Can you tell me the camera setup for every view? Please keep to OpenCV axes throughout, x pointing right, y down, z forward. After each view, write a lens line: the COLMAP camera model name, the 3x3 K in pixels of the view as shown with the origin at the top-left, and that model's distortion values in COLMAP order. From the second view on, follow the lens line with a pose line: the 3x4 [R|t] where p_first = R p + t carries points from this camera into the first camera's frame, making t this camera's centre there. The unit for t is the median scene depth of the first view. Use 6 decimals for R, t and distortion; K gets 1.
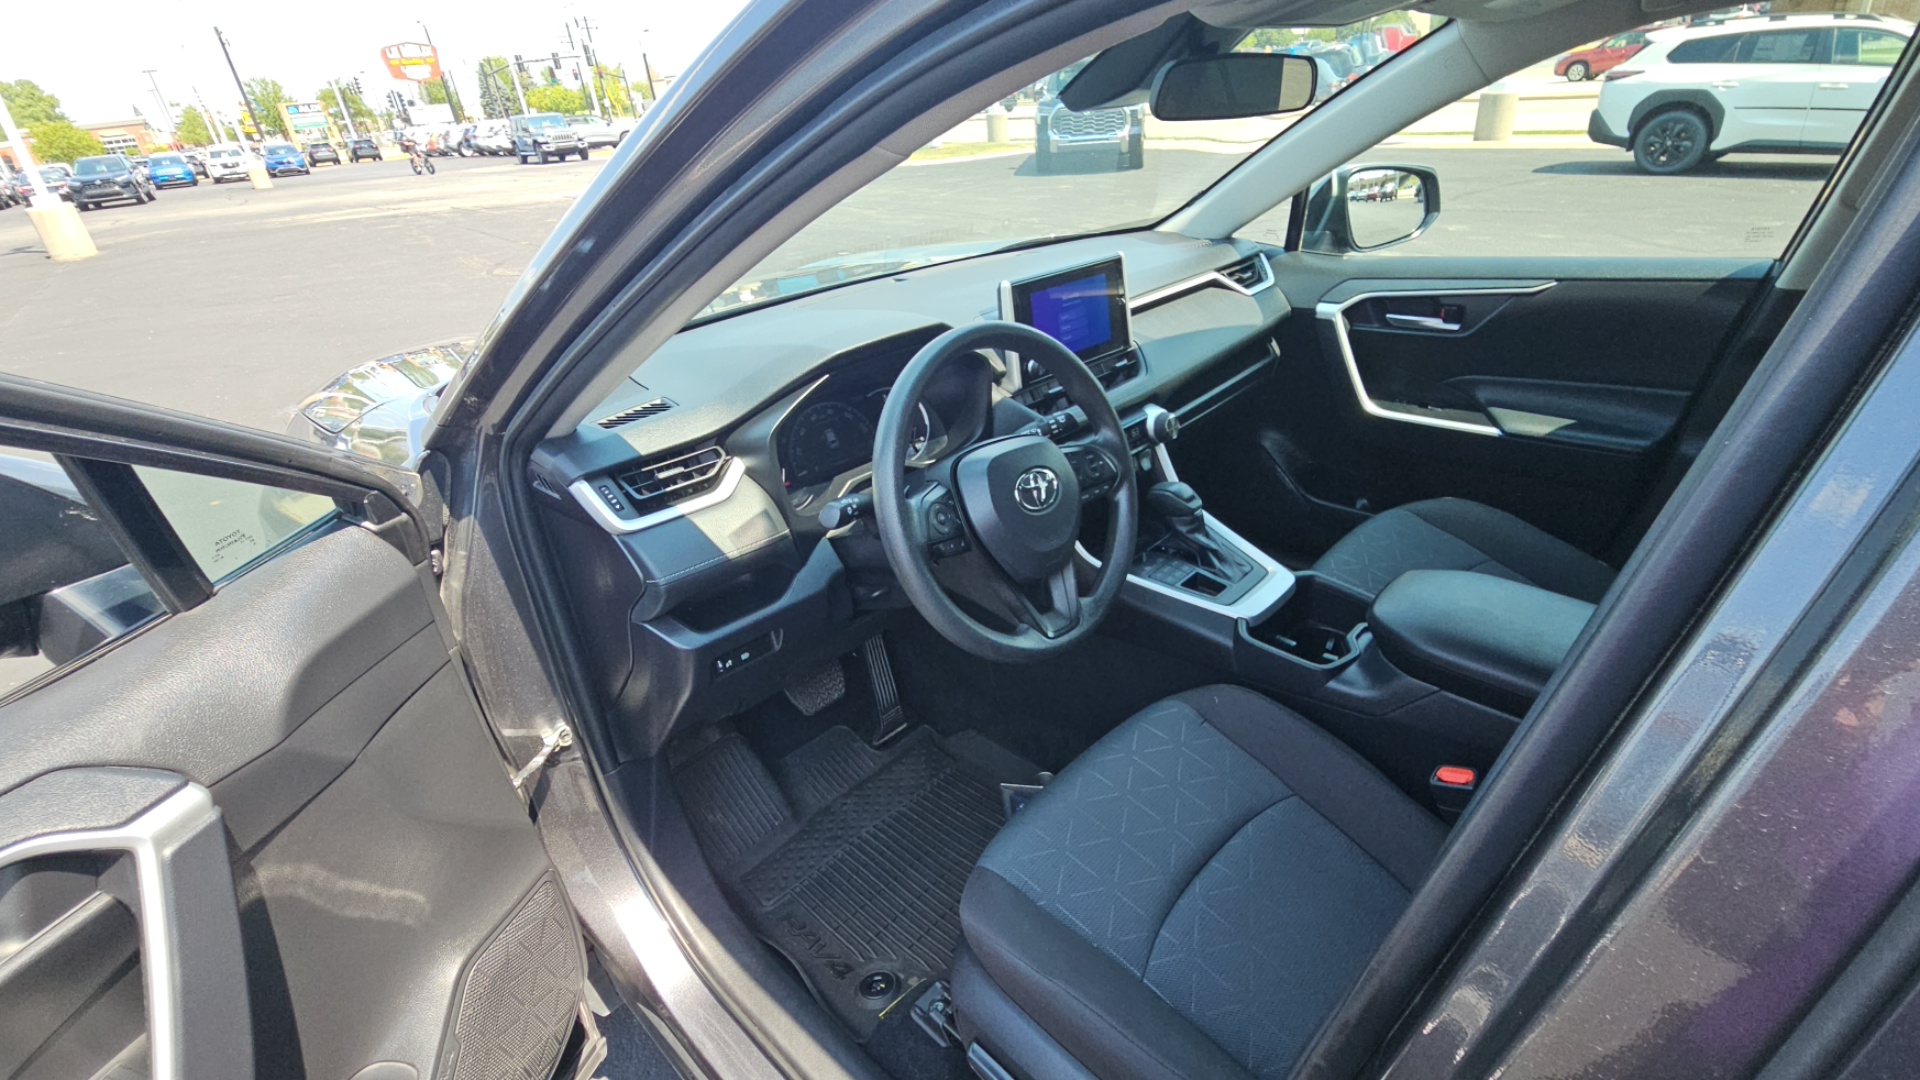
lens RADIAL K [[859.3, 0, 980.5], [0, 859.3, 547.7], [0, 0, 1]] dist [0.010474, -0.008640]
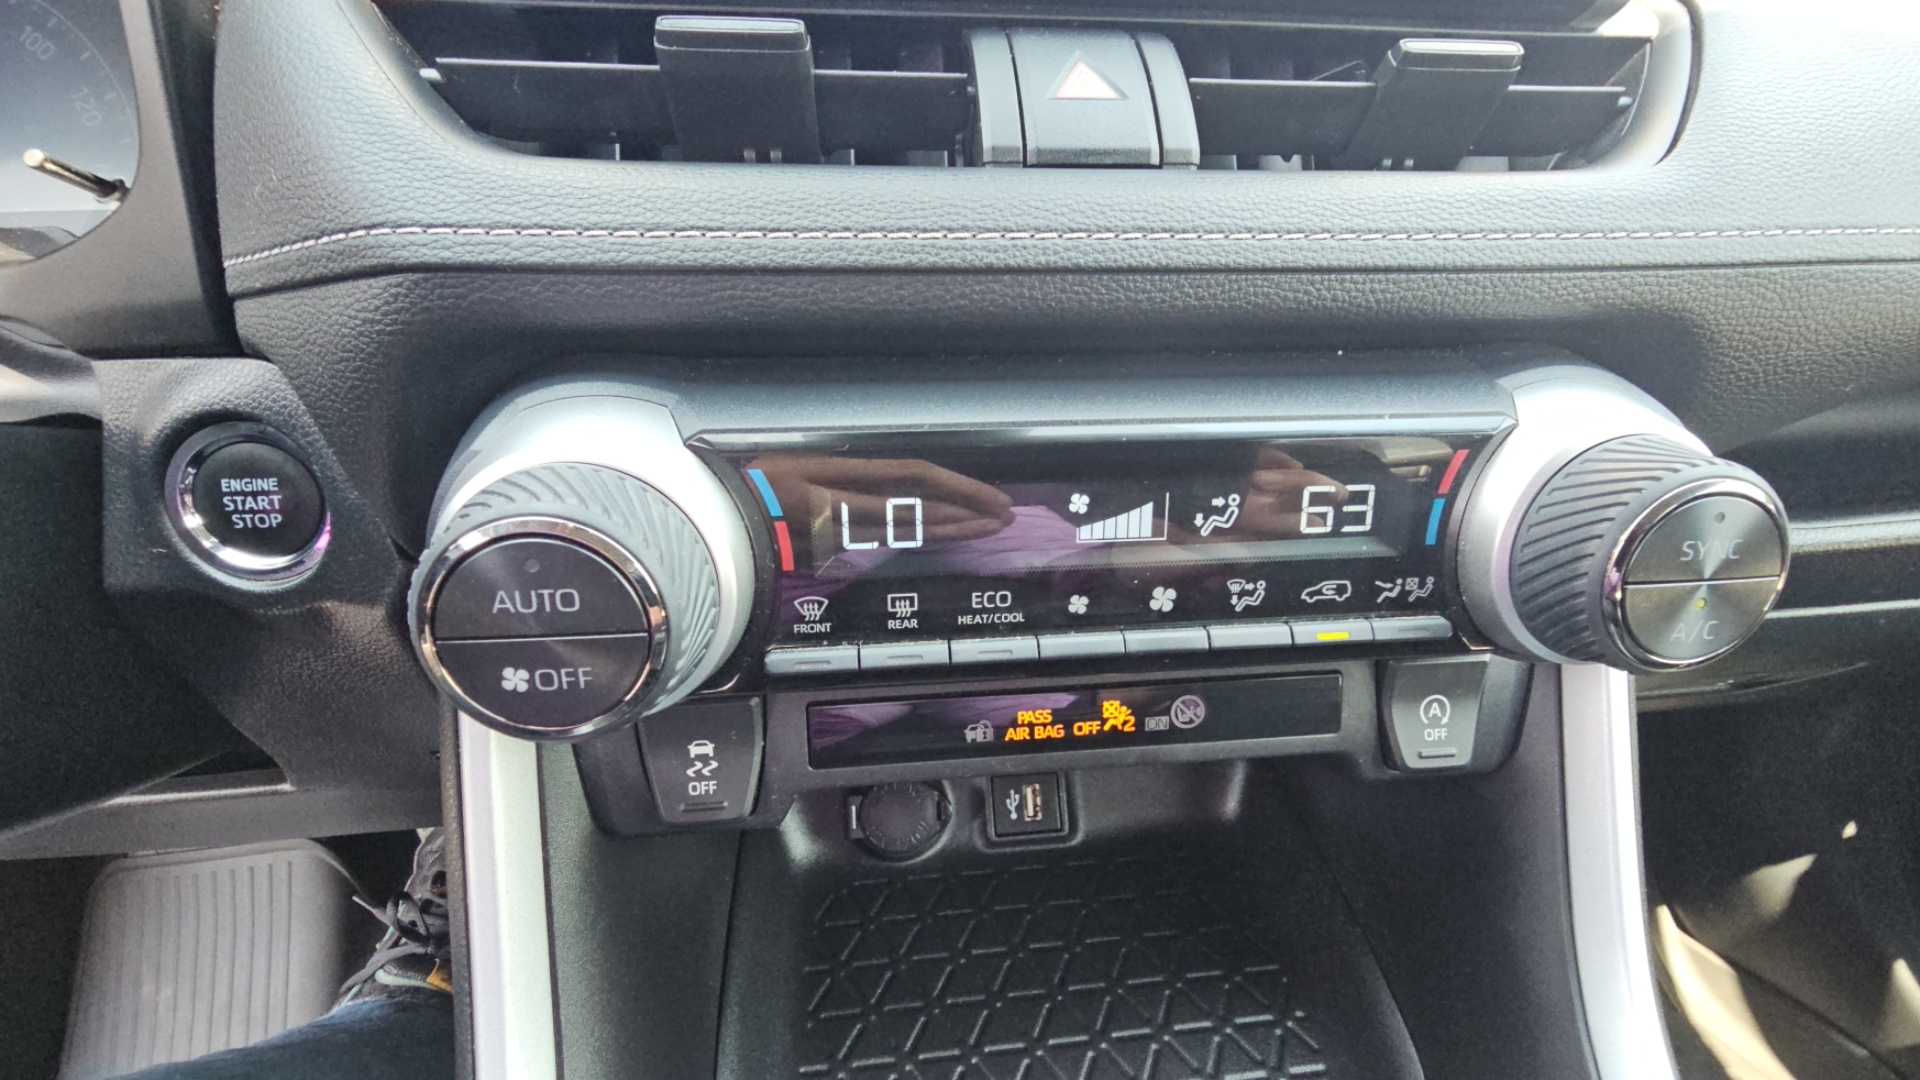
lens RADIAL K [[859.3, 0, 980.1], [0, 859.3, 544.1], [0, 0, 1]] dist [0.010474, -0.008640]
pose [[0.763517, 0.342732, -0.547336, 0.213515], [-0.346565, 0.932622, 0.100545, -0.123074], [0.544917, 0.112919, 0.830852, 0.853020]]
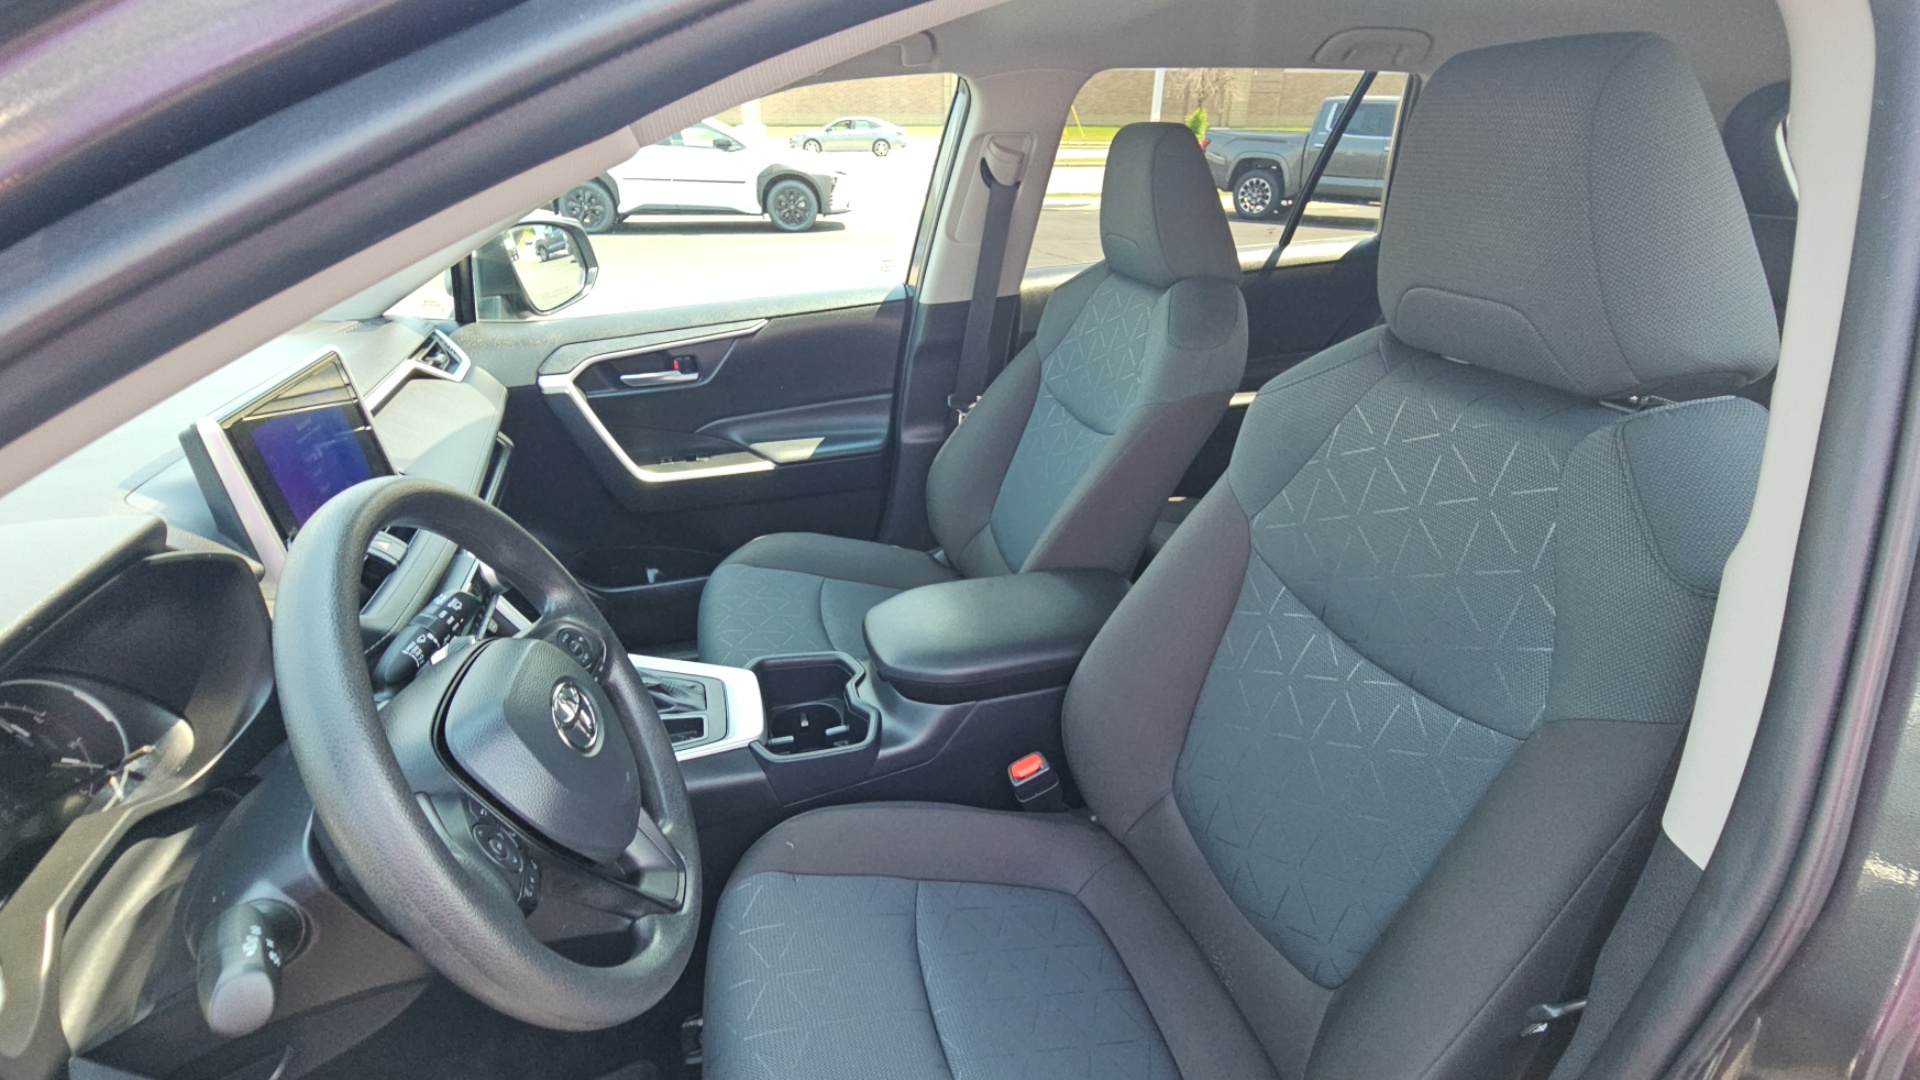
lens RADIAL K [[859.3, 0, 978.4], [0, 859.3, 538.5], [0, 0, 1]] dist [0.010474, -0.008640]
pose [[0.488420, -0.315577, 0.813546, -0.177120], [0.375333, 0.917640, 0.130620, -0.108882], [-0.787763, 0.241553, 0.566640, 0.270848]]
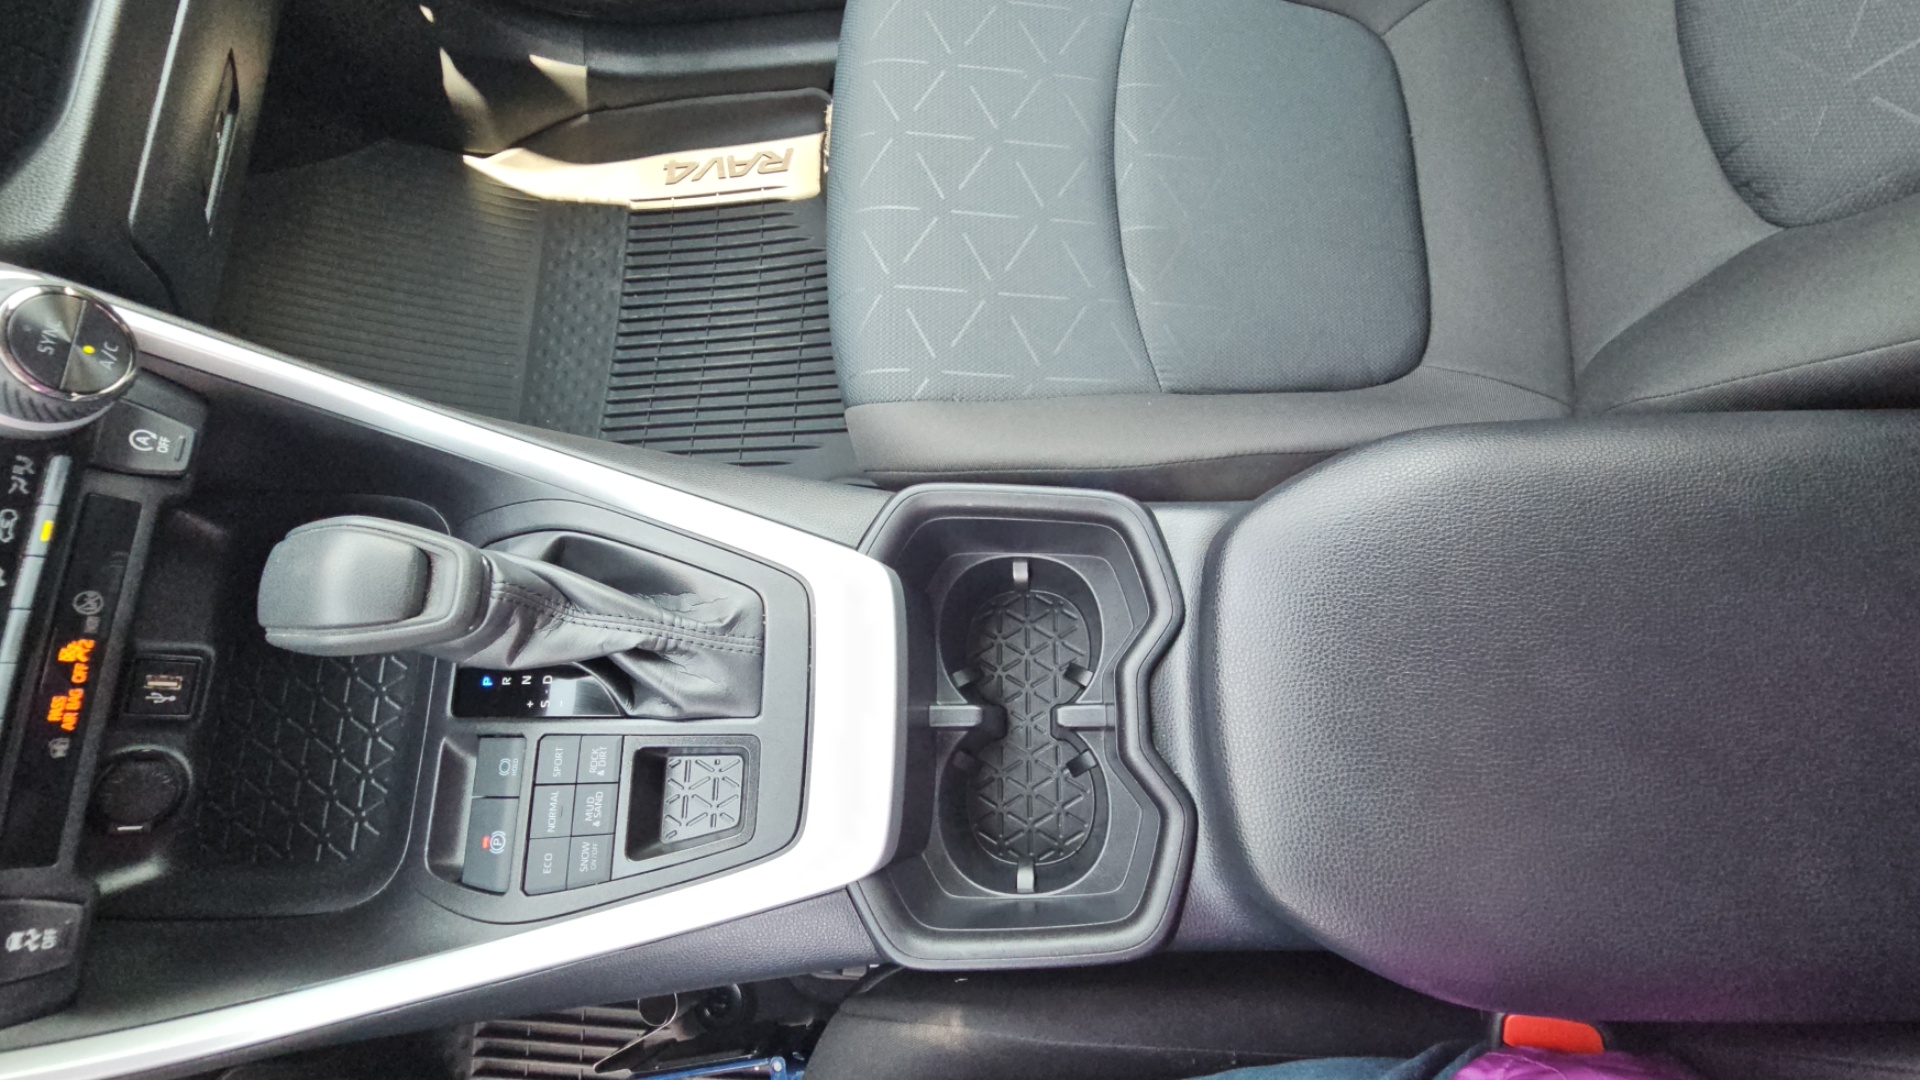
lens RADIAL K [[859.3, 0, 972.9], [0, 859.3, 537.8], [0, 0, 1]] dist [0.010474, -0.008640]
pose [[0.732669, -0.666361, 0.138414, 0.328857], [0.377828, 0.567399, 0.731645, -0.185689], [-0.566076, -0.483757, 0.667486, 0.716342]]
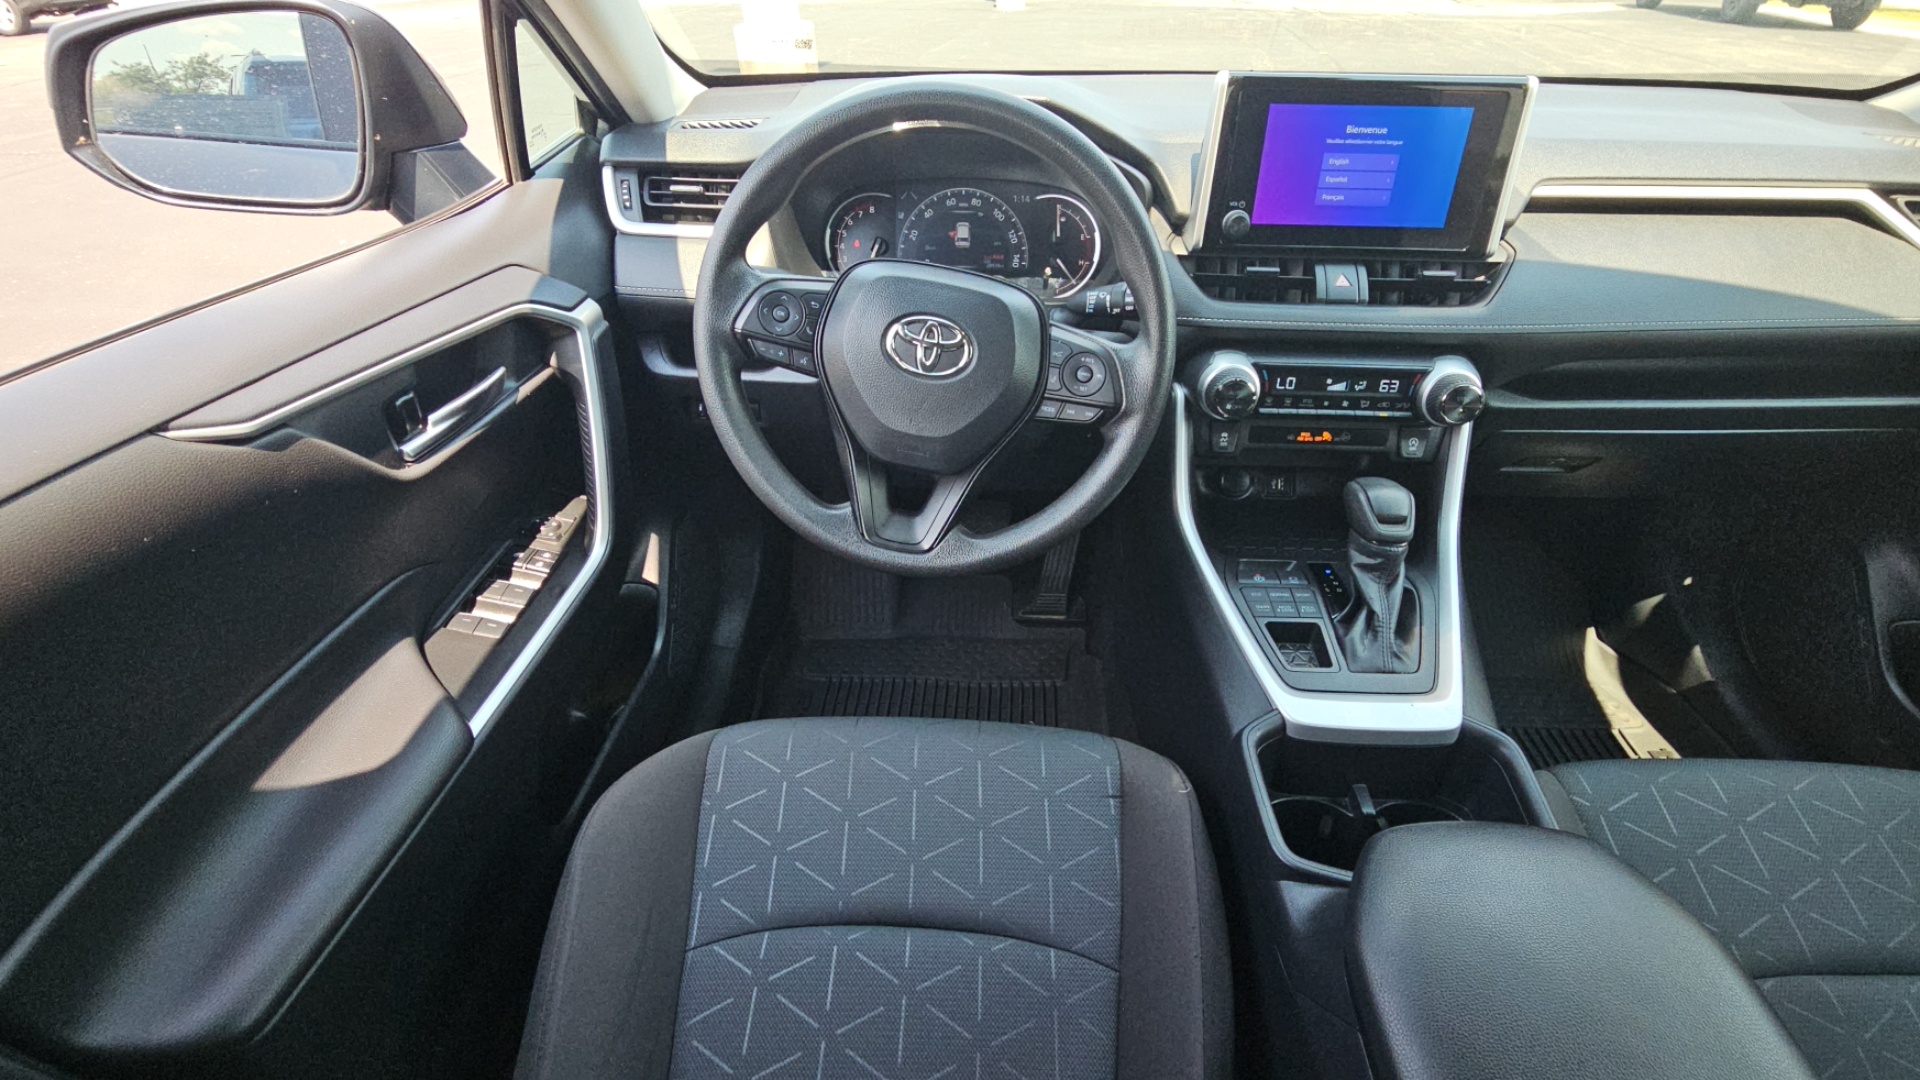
lens RADIAL K [[859.3, 0, 978.6], [0, 859.3, 545.3], [0, 0, 1]] dist [0.010474, -0.008640]
pose [[0.652660, 0.488513, -0.579129, 0.399529], [-0.389009, 0.871993, 0.297152, -0.103825], [0.650159, 0.031347, 0.759151, 0.346148]]
